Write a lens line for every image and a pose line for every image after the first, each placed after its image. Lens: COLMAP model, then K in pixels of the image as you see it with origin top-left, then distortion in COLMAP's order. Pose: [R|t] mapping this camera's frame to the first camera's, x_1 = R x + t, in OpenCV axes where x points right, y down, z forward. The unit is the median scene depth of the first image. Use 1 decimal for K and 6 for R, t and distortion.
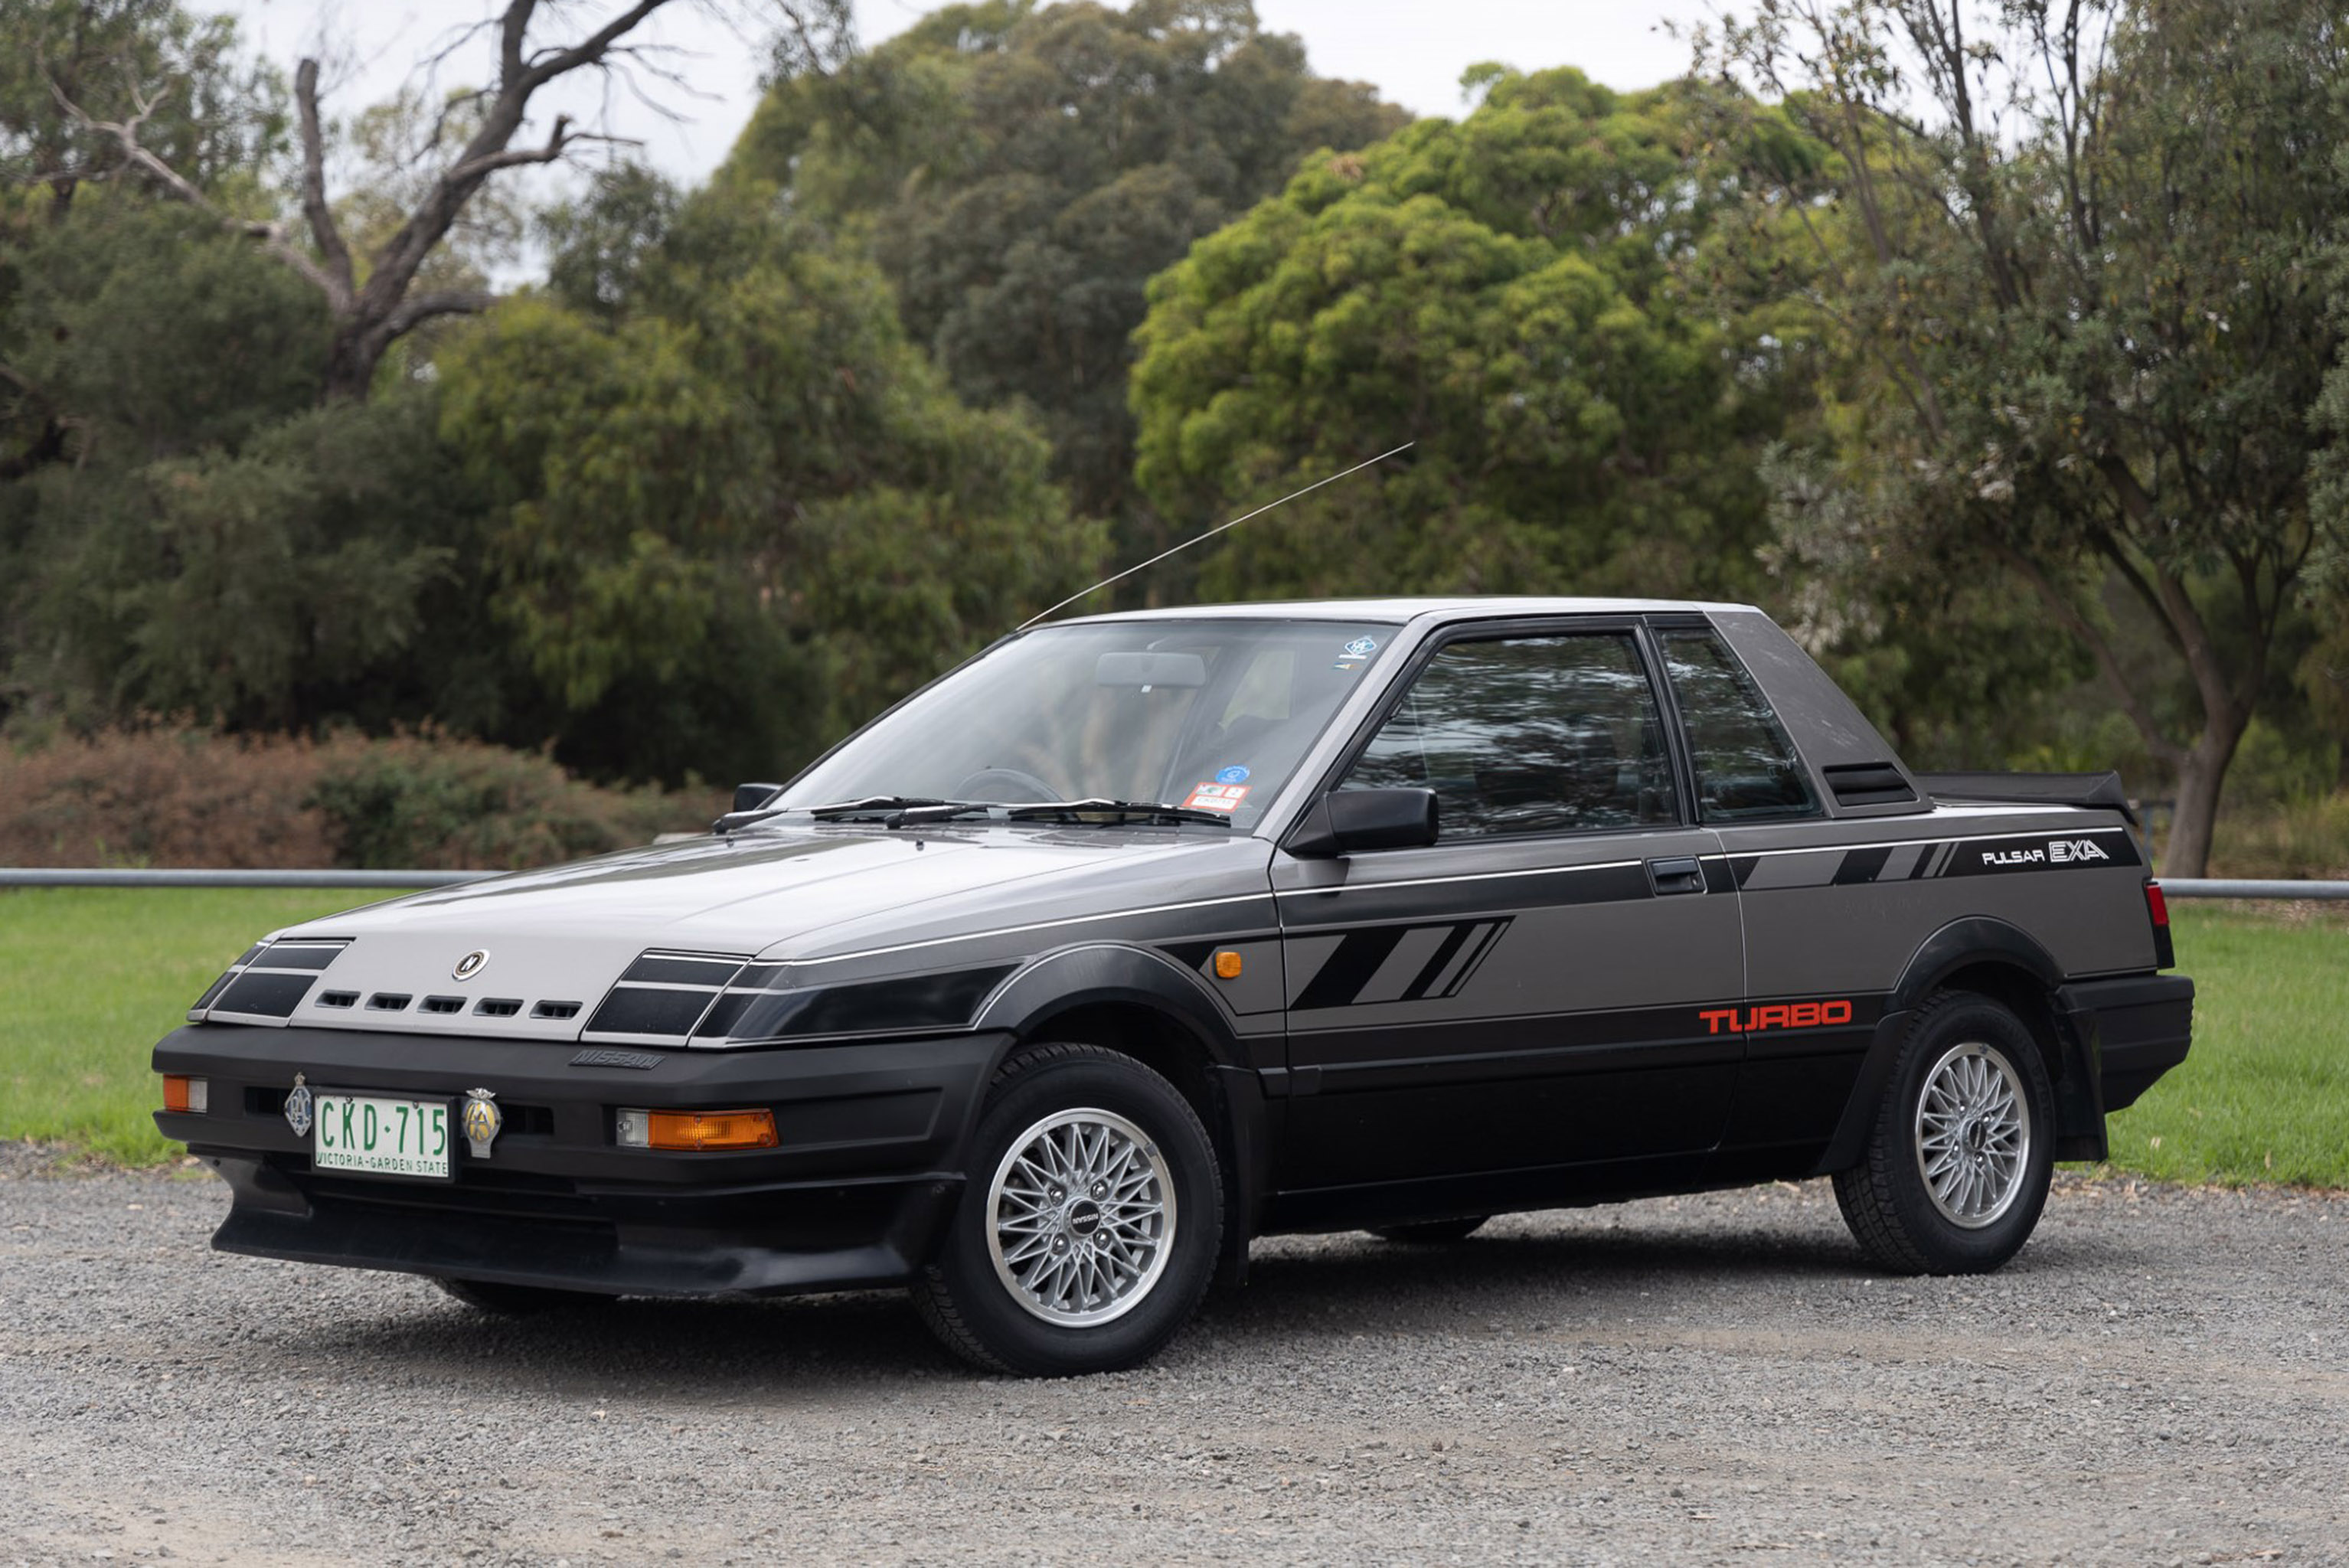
lens RADIAL K [[5776.5, 0, 1106.0], [0, 5776.5, 747.3], [0, 0, 1]] dist [0.090052, 0.000000]
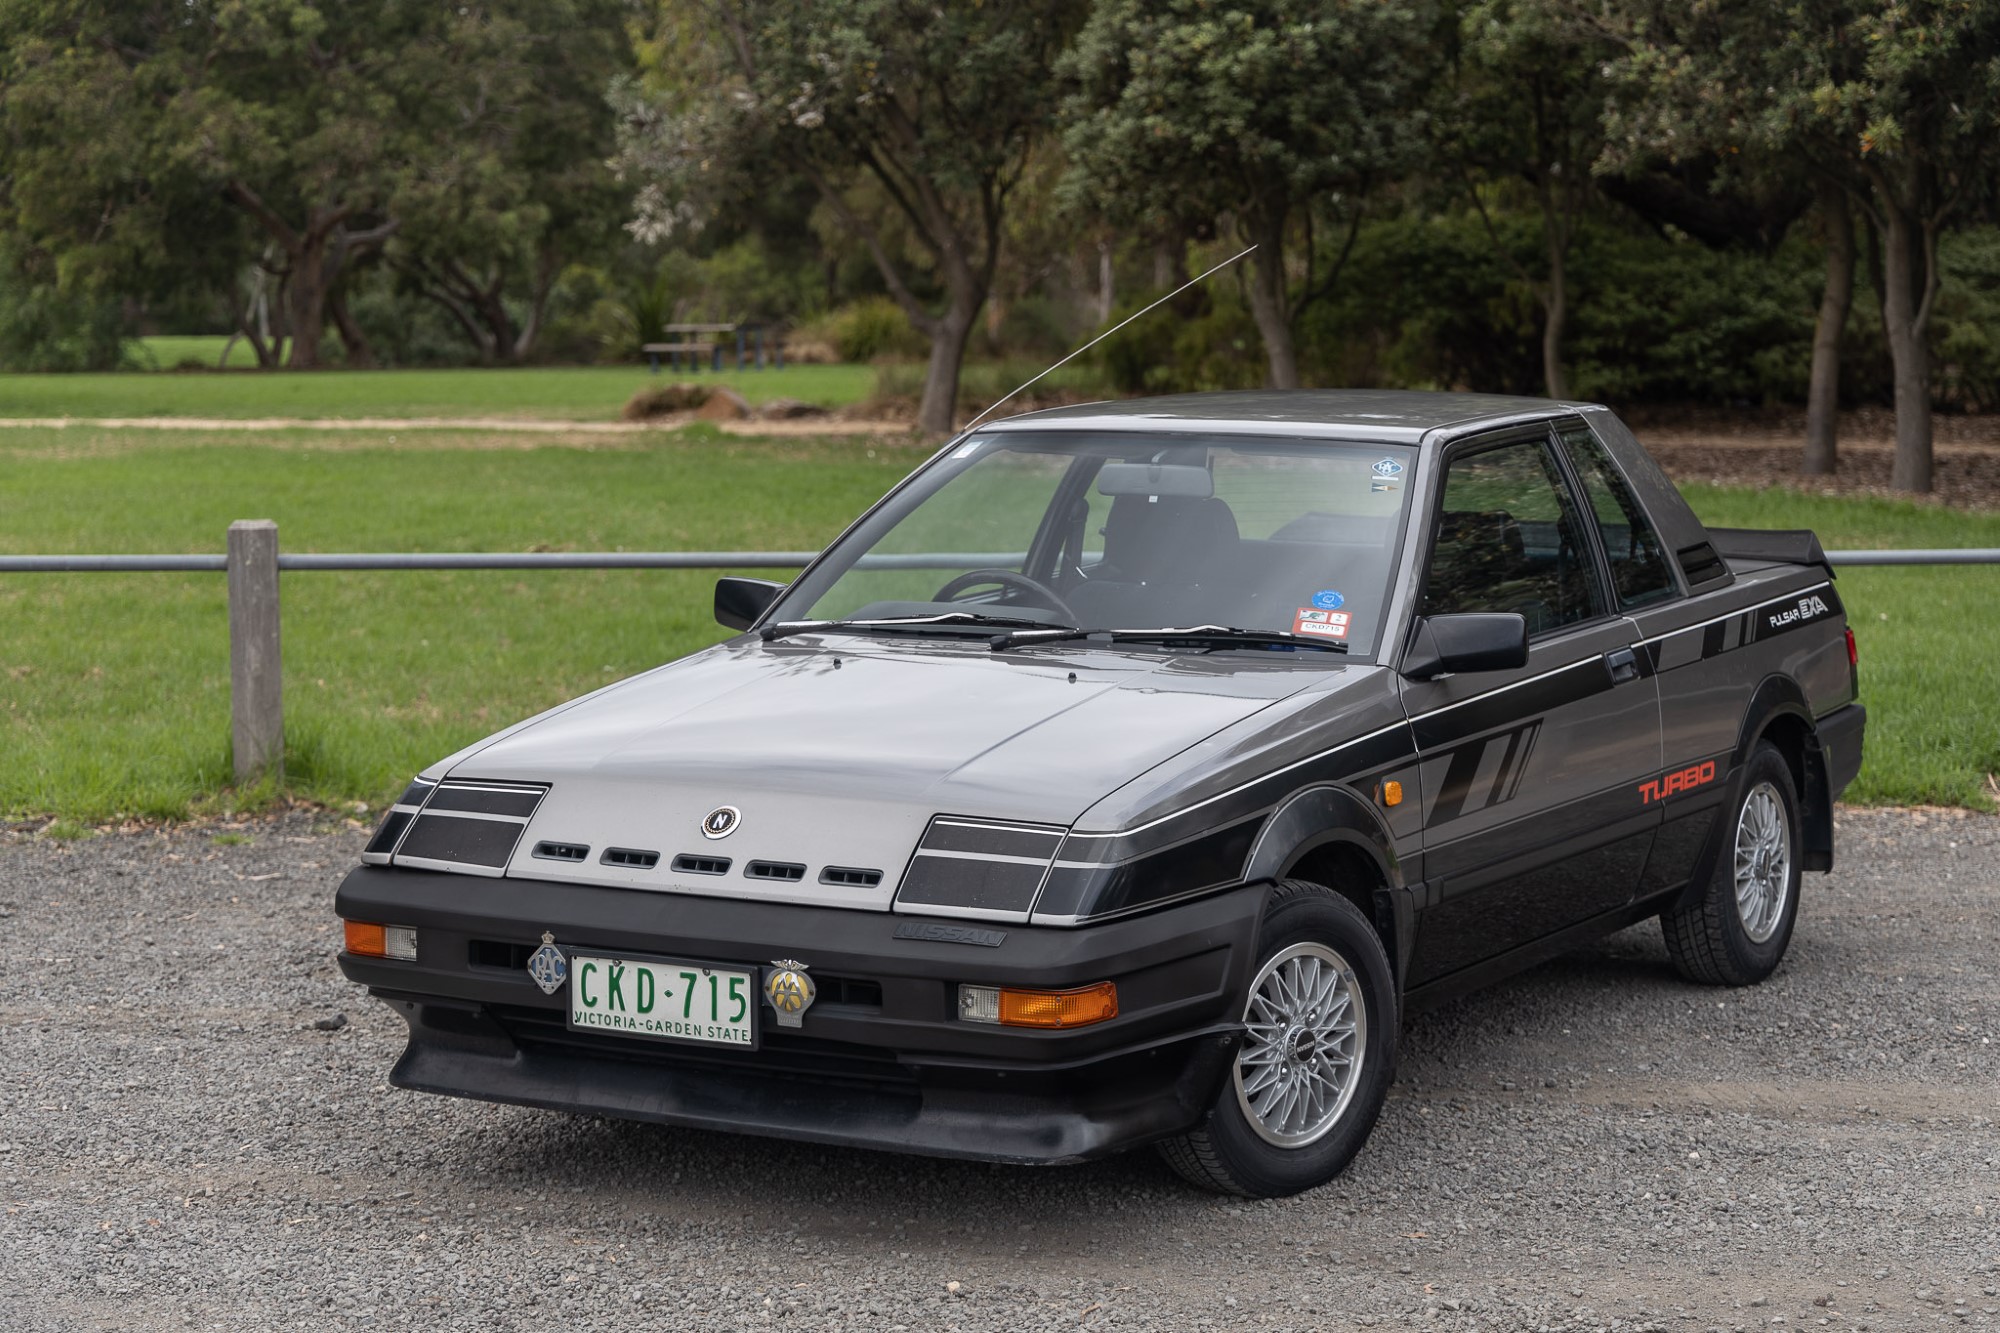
lens RADIAL K [[4302.5, 0, 1008.1], [0, 4302.5, 680.1], [0, 0, 1]] dist [0.022966, 0.000000]
pose [[0.960416, -0.022851, 0.277631, -0.238936], [-0.005188, 0.994990, 0.099843, -0.055604], [-0.278521, -0.097331, 0.955485, 0.234895]]
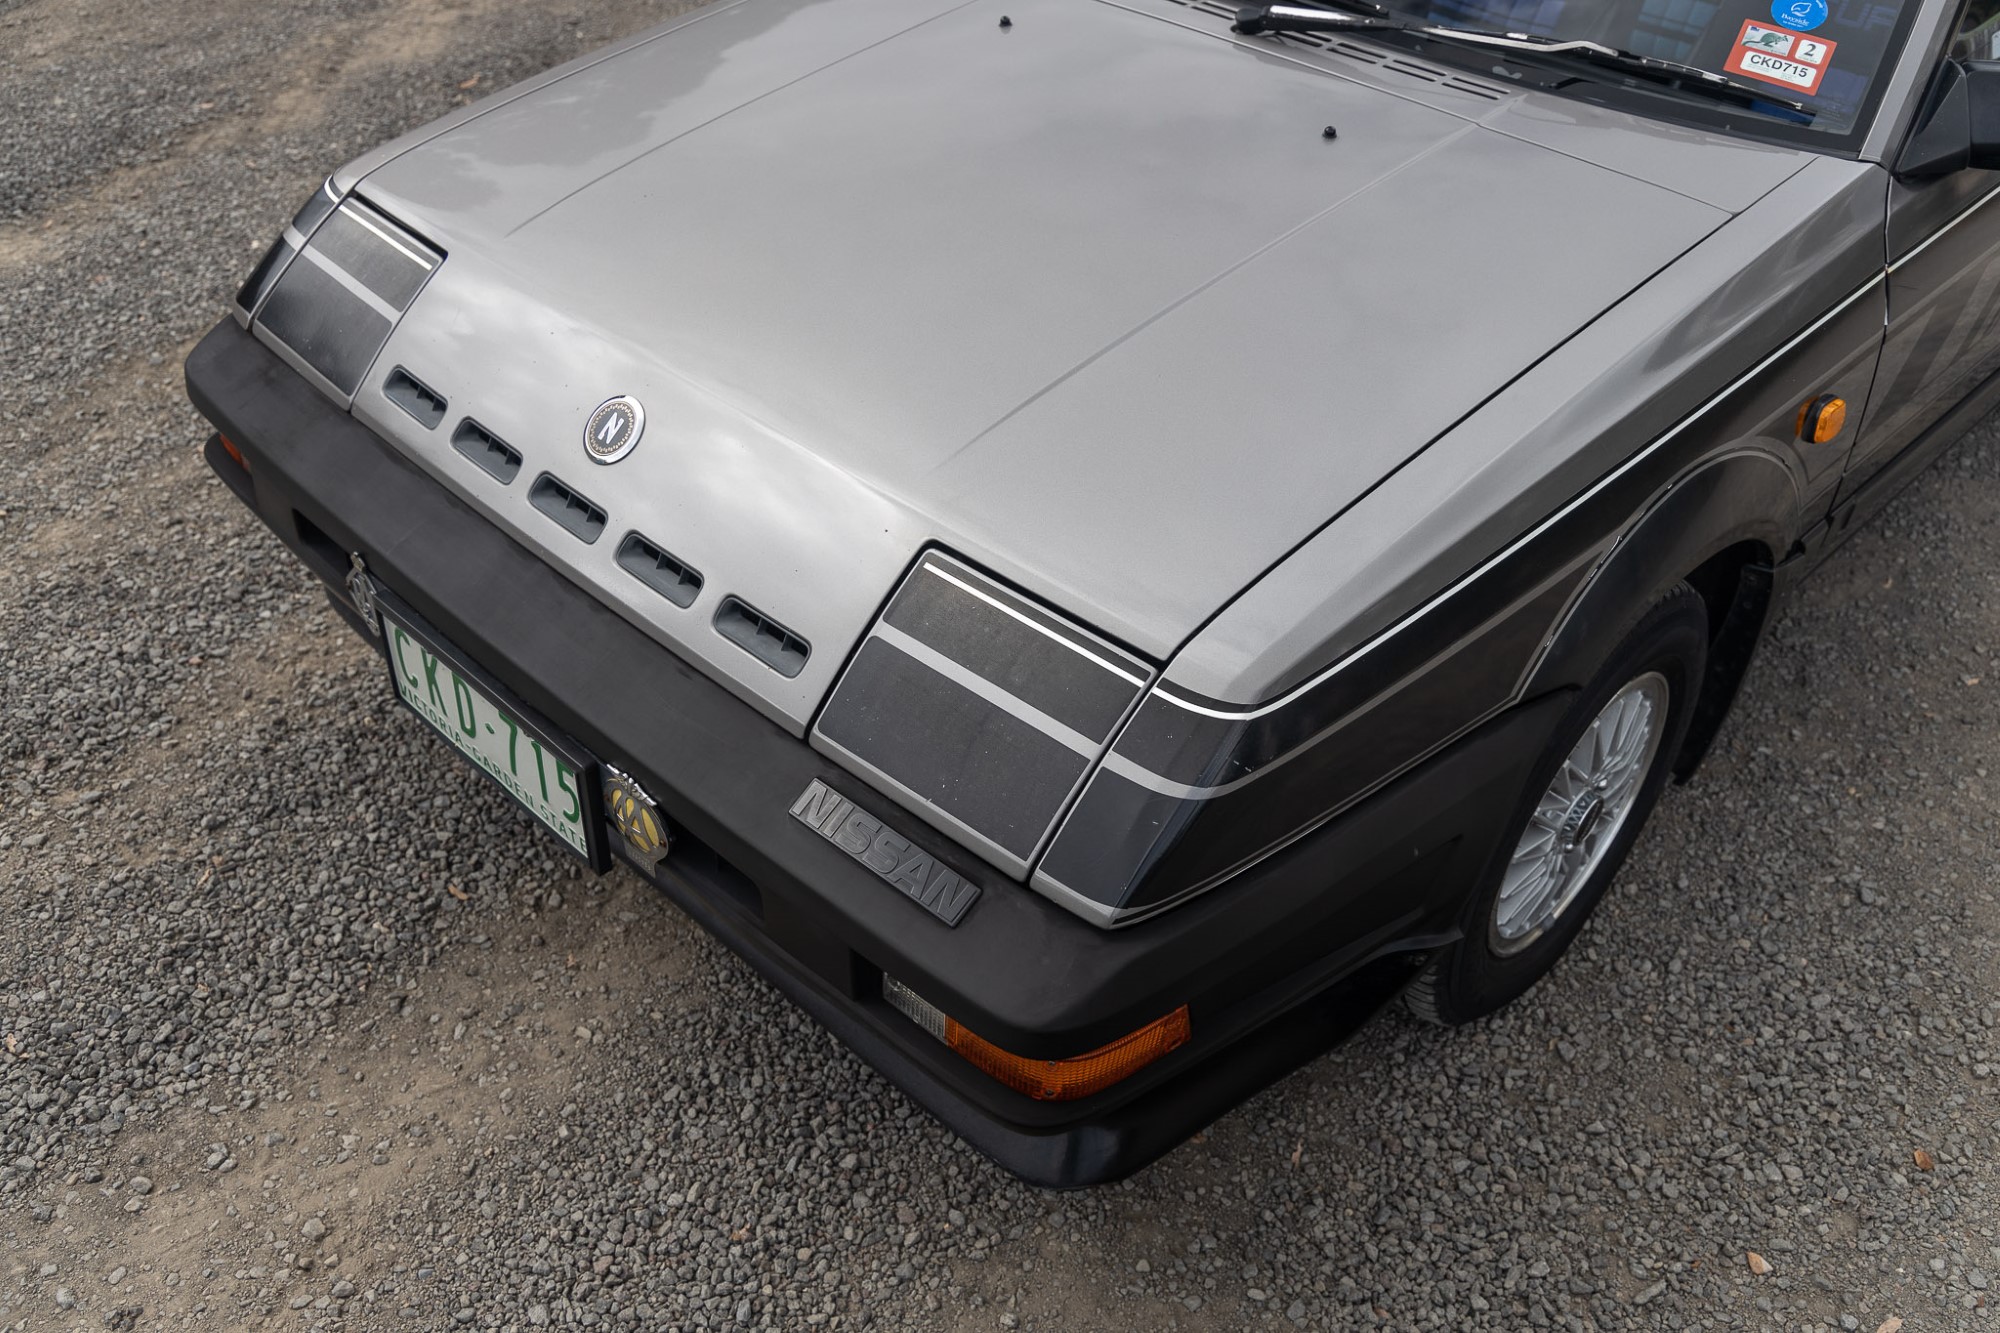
lens RADIAL K [[1715.1, 0, 999.7], [0, 1715.1, 662.2], [0, 0, 1]] dist [-0.001118, 0.001905]
pose [[0.998493, 0.033030, 0.043830, -0.068616], [-0.052622, 0.802990, 0.593665, -0.042771], [-0.015587, -0.595076, 0.803518, 0.746855]]
